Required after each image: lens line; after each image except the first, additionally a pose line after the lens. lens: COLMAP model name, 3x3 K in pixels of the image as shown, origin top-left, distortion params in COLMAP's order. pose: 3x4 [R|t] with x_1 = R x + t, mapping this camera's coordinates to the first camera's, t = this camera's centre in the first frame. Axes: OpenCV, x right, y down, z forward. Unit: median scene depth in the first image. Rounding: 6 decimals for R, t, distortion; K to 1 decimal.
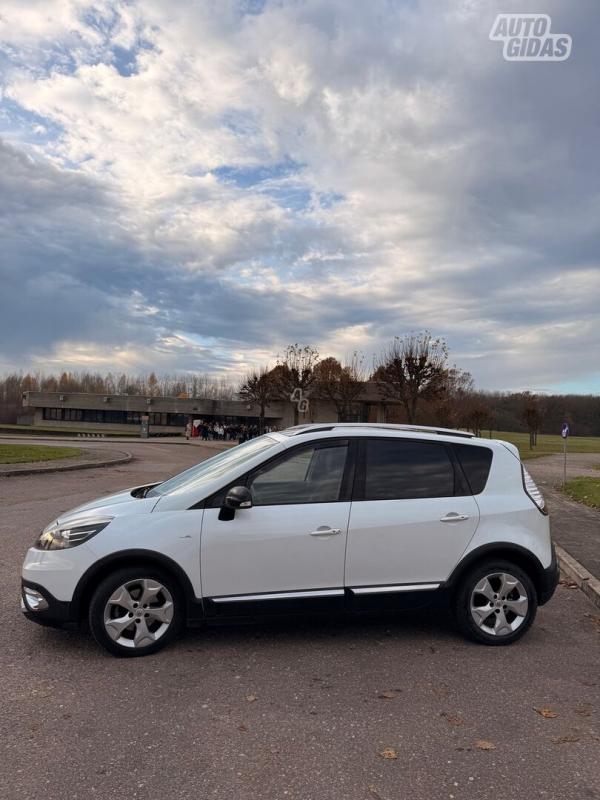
lens RADIAL K [[629.6, 0, 299.9], [0, 629.6, 401.0], [0, 0, 1]] dist [-0.030984, -0.002670]
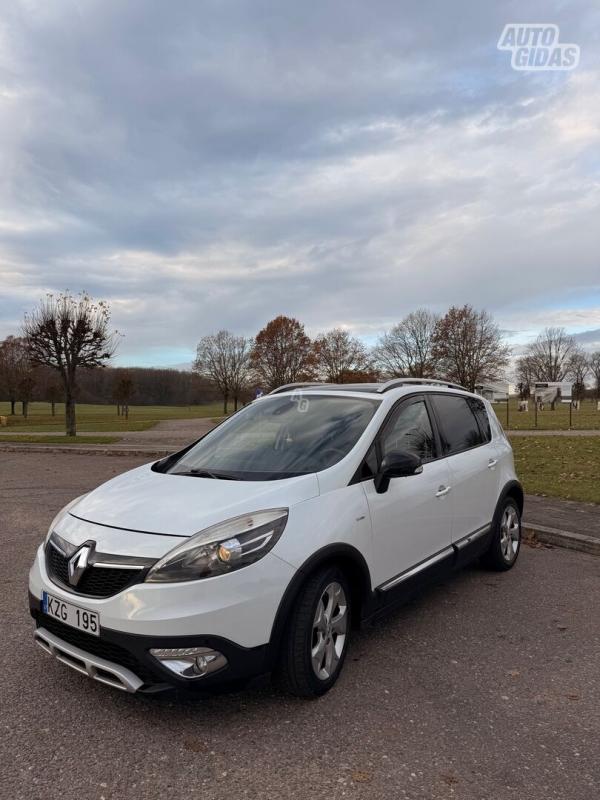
lens RADIAL K [[602.1, 0, 296.5], [0, 602.1, 420.6], [0, 0, 1]] dist [-0.037988, -0.004217]
pose [[0.689478, -0.038655, 0.723274, -0.115143], [-0.015205, 0.997582, 0.067810, 0.006529], [-0.724147, -0.057751, 0.687224, 0.081417]]
